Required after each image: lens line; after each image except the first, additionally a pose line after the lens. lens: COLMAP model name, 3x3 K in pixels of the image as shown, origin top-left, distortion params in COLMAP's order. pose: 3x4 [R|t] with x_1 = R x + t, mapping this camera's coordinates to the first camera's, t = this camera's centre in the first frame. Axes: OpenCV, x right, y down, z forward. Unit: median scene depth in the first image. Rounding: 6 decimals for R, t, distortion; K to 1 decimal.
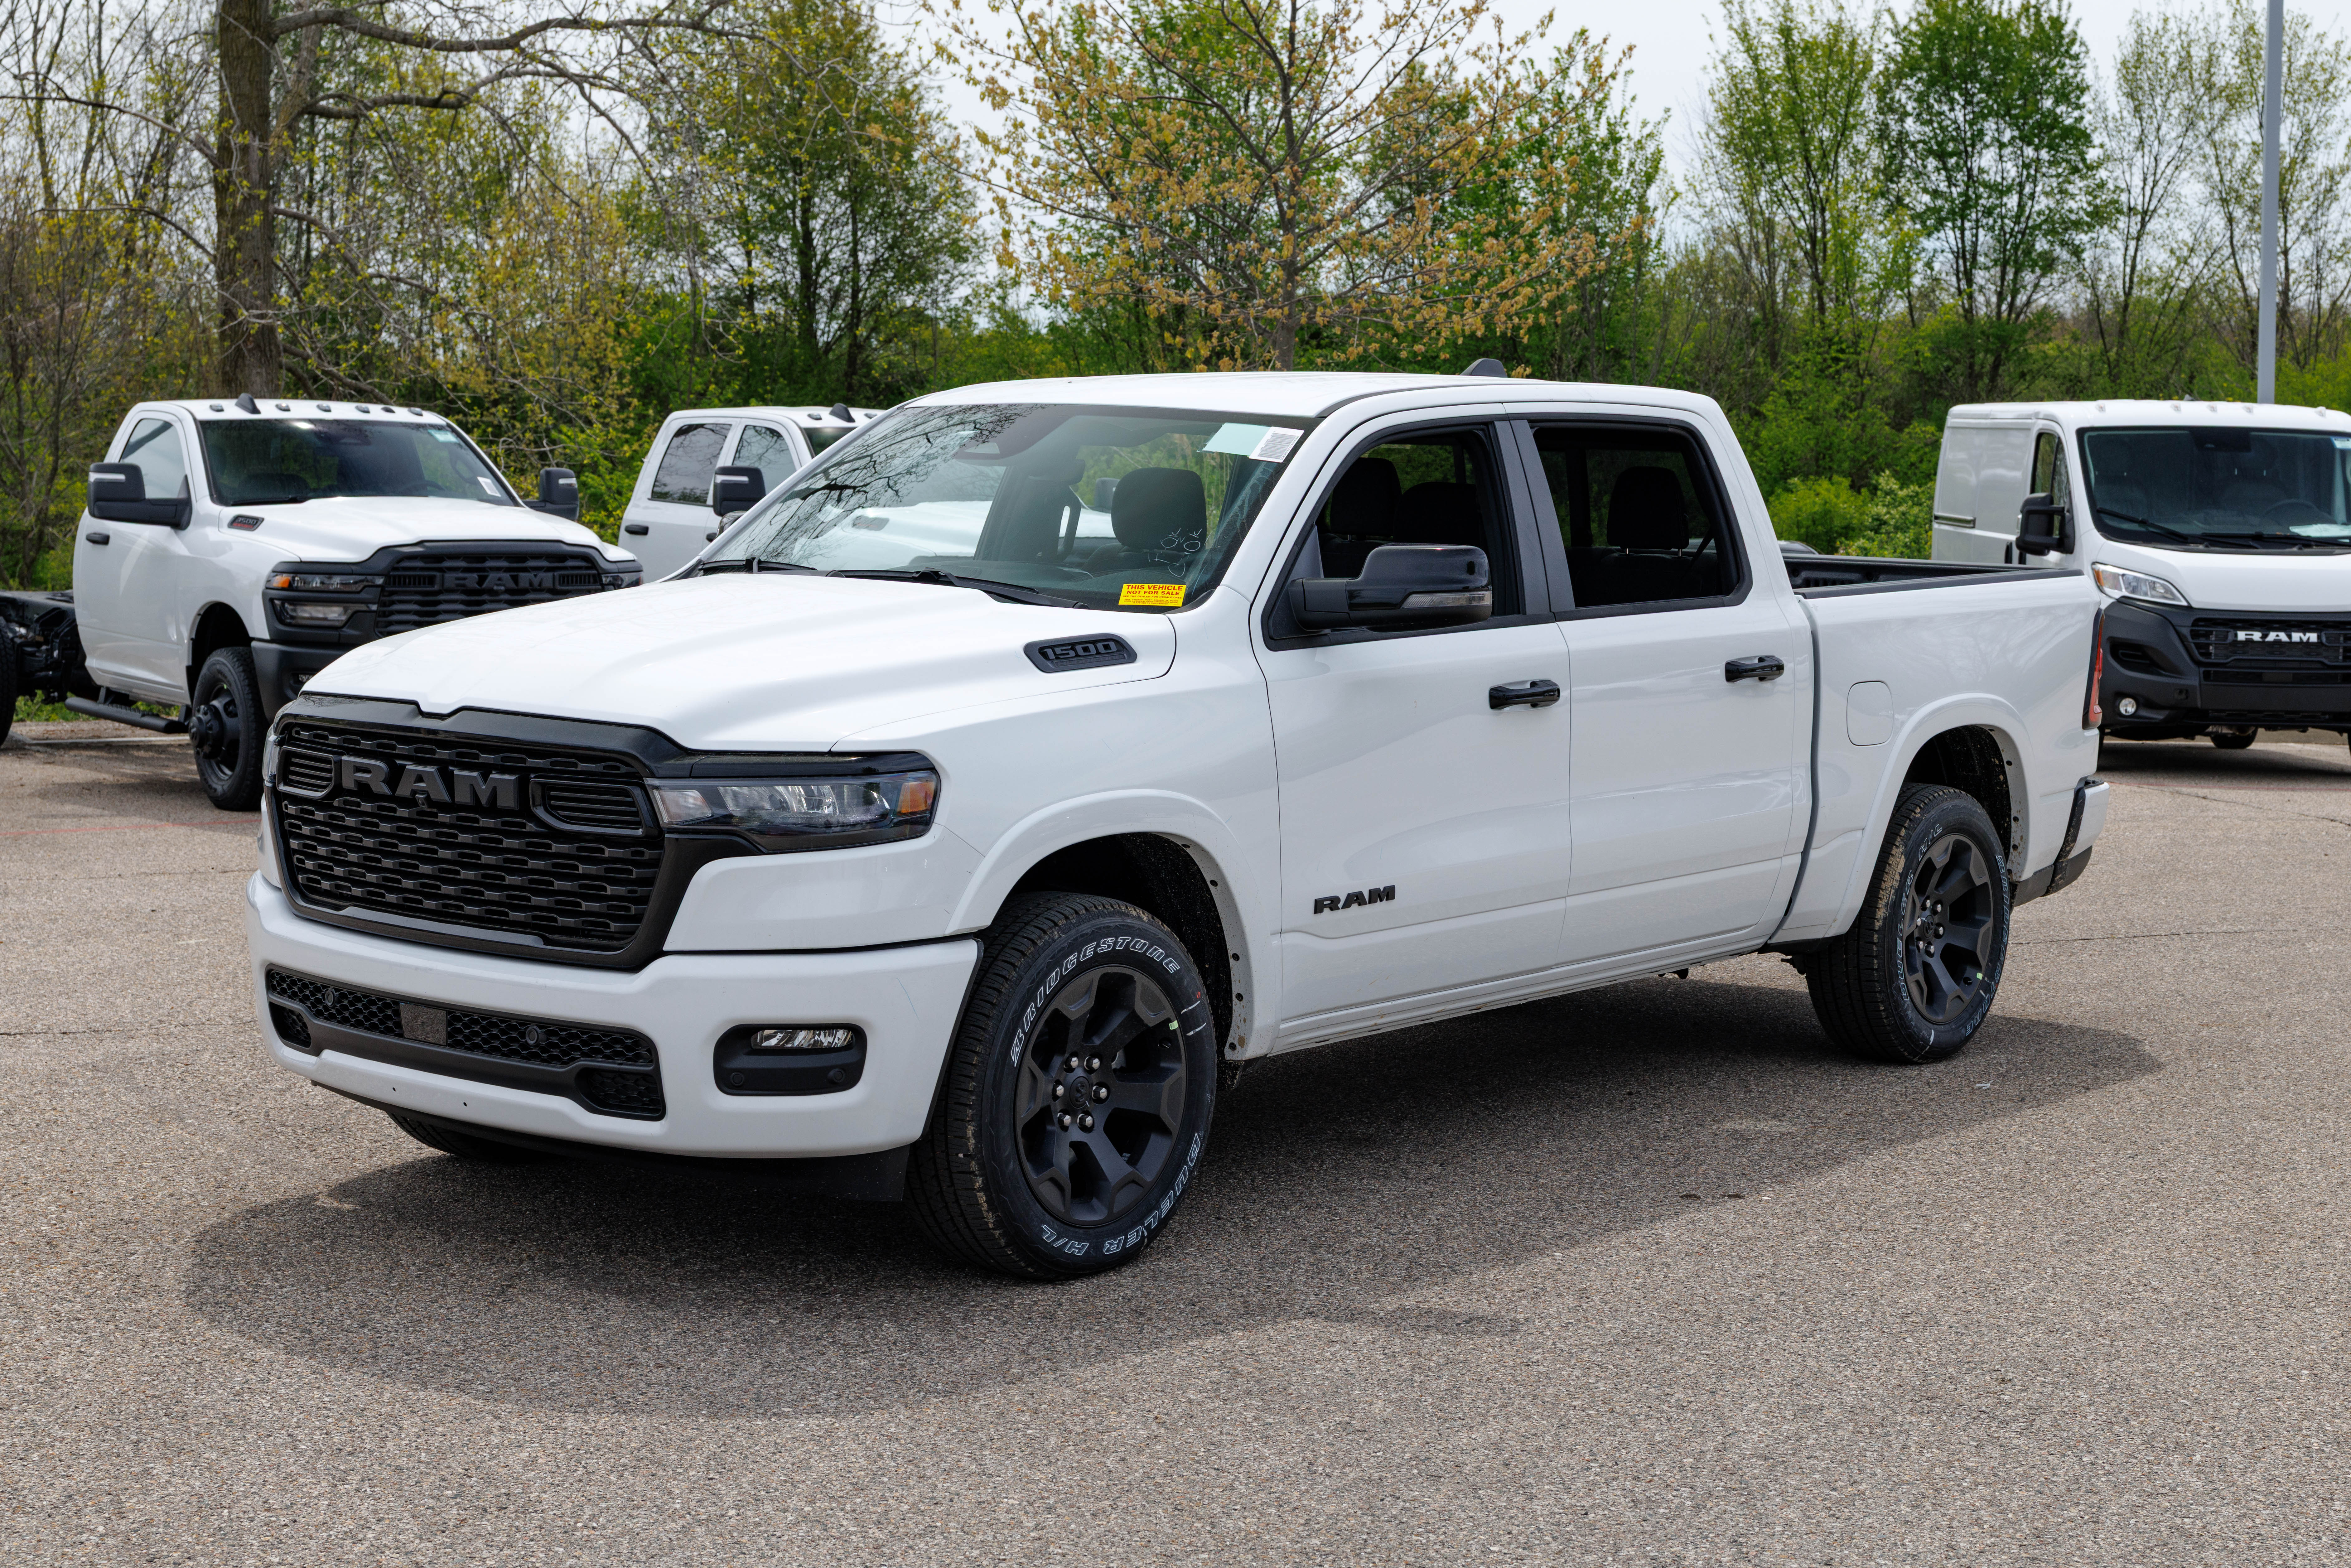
lens RADIAL K [[3597.4, 0, 1175.5], [0, 3597.4, 784.0], [0, 0, 1]] dist [-0.122950, 0.669213]
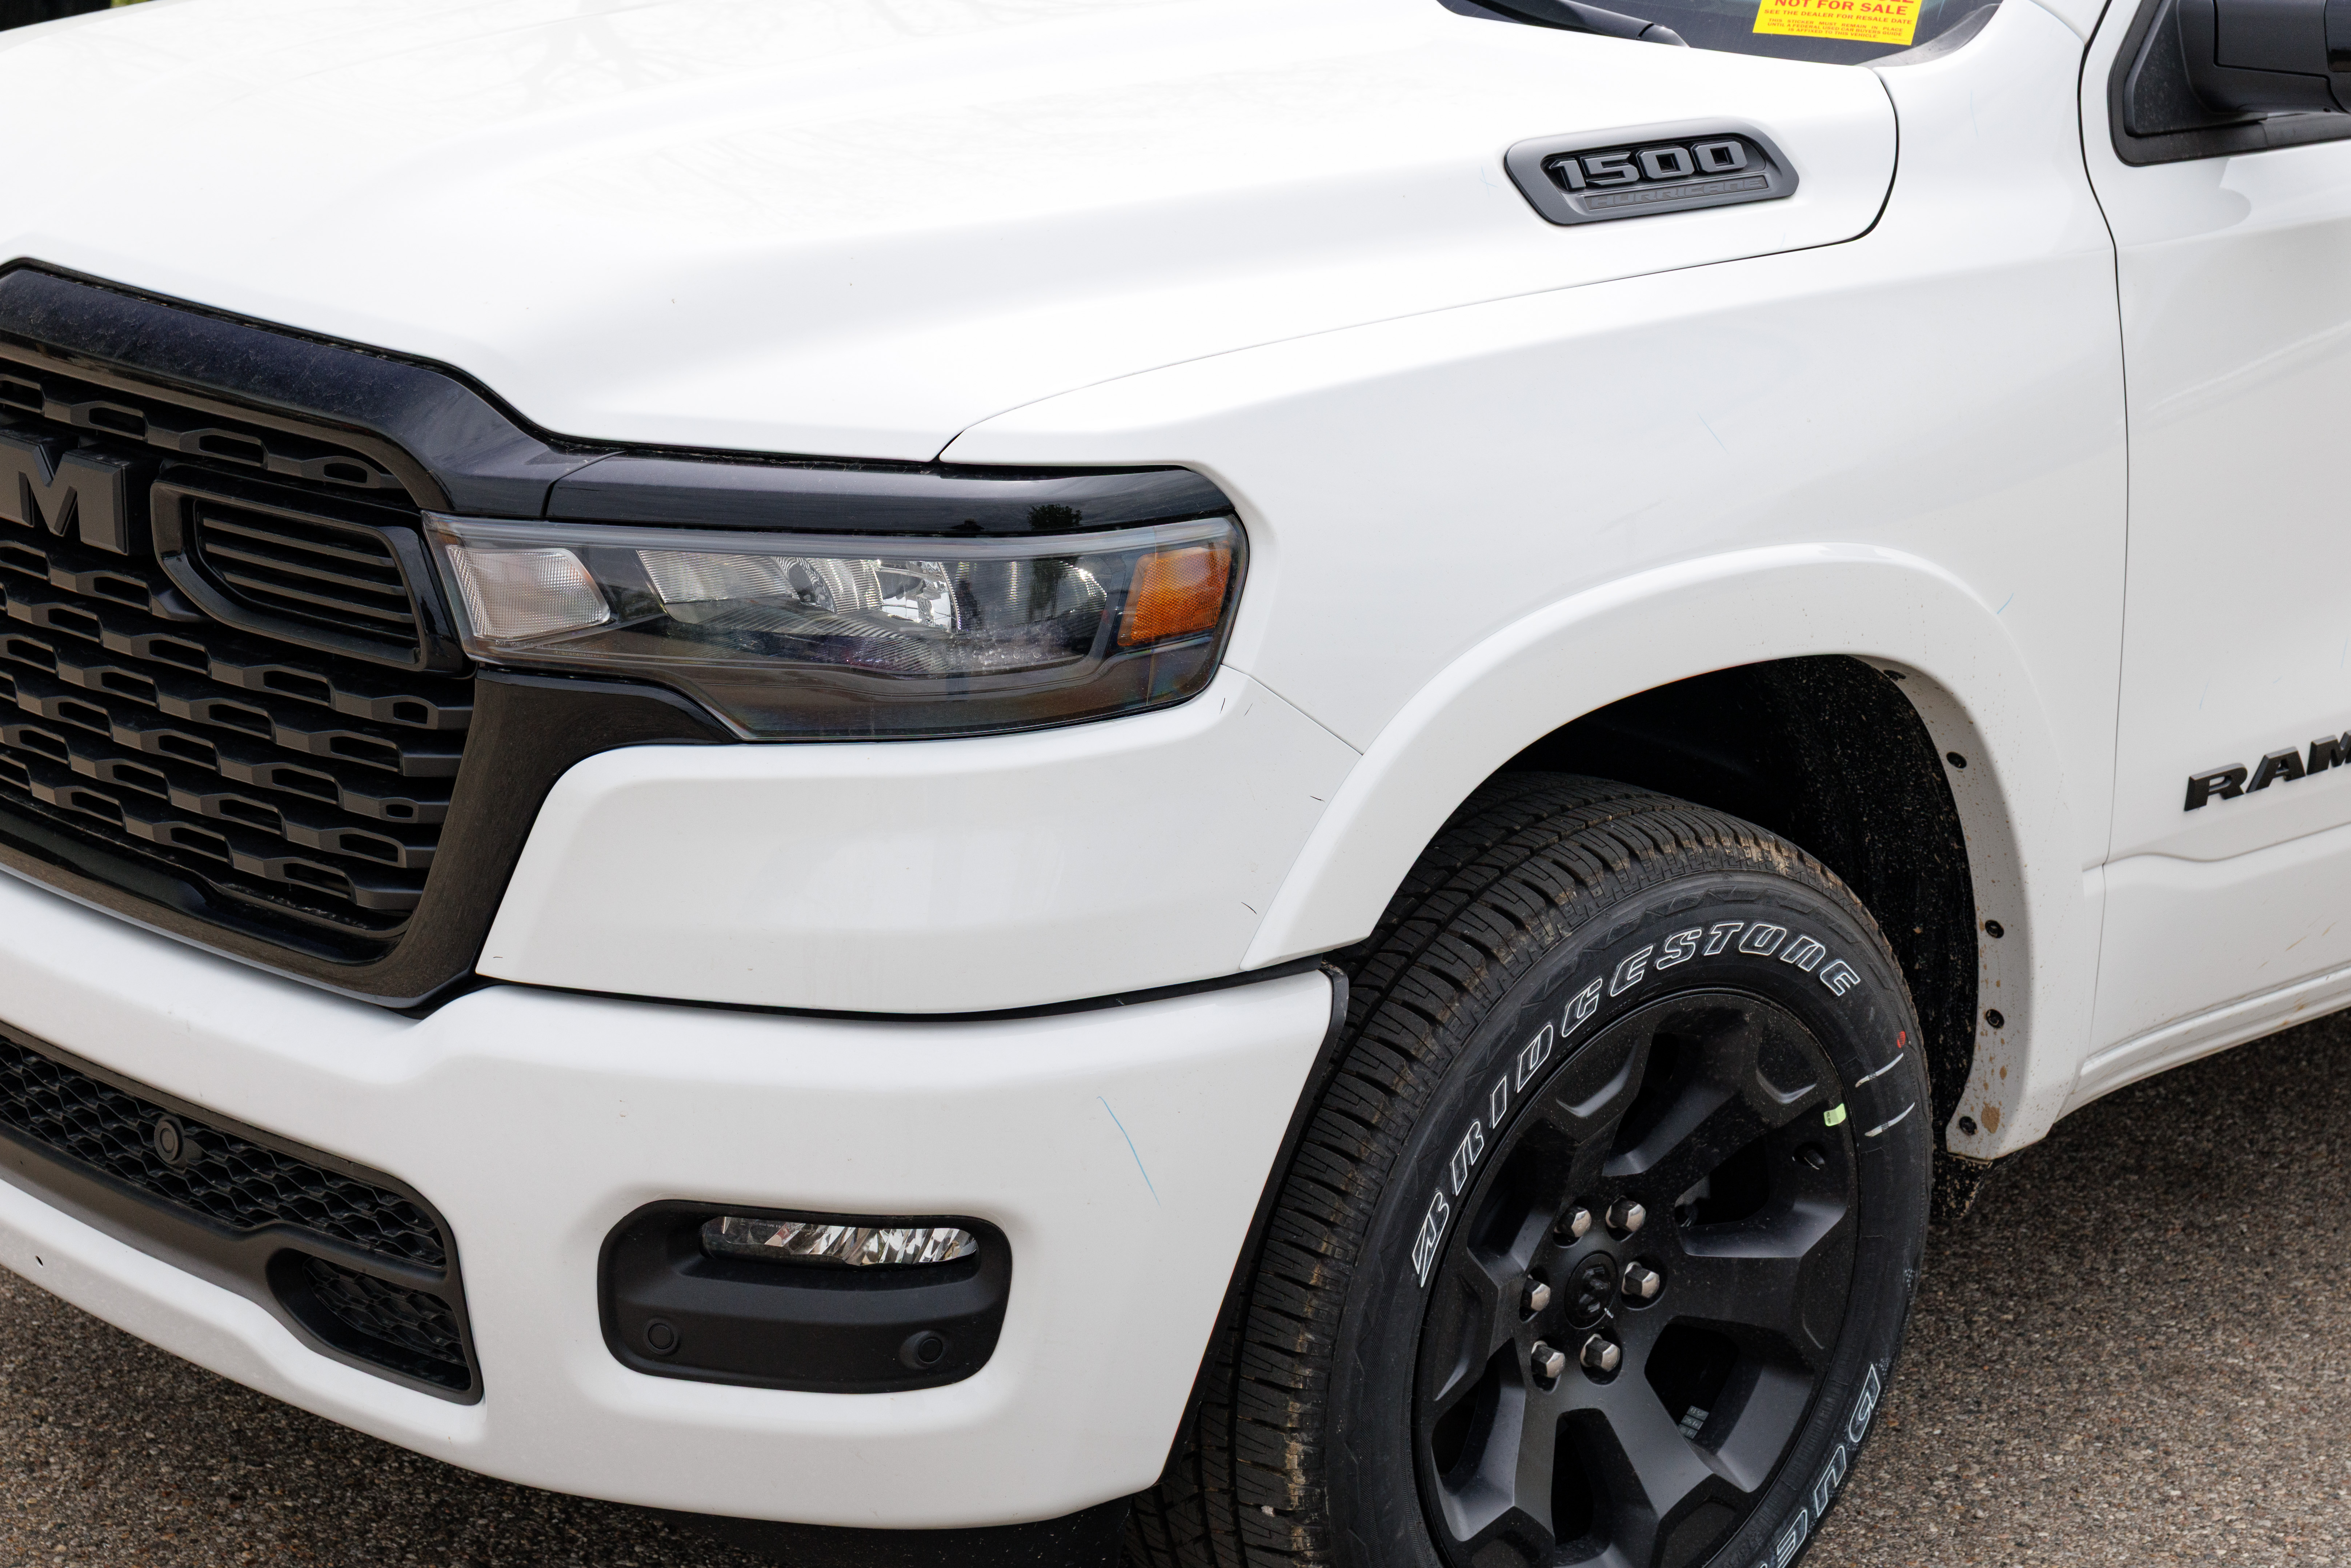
lens RADIAL K [[4319.9, 0, 1347.3], [0, 4319.9, 713.7], [0, 0, 1]] dist [0.001348, -1.263219]
pose [[0.995044, 0.056376, -0.081909, -0.018297], [-0.043827, 0.988069, 0.147641, -0.046860], [0.089255, -0.143320, 0.985643, 0.550462]]
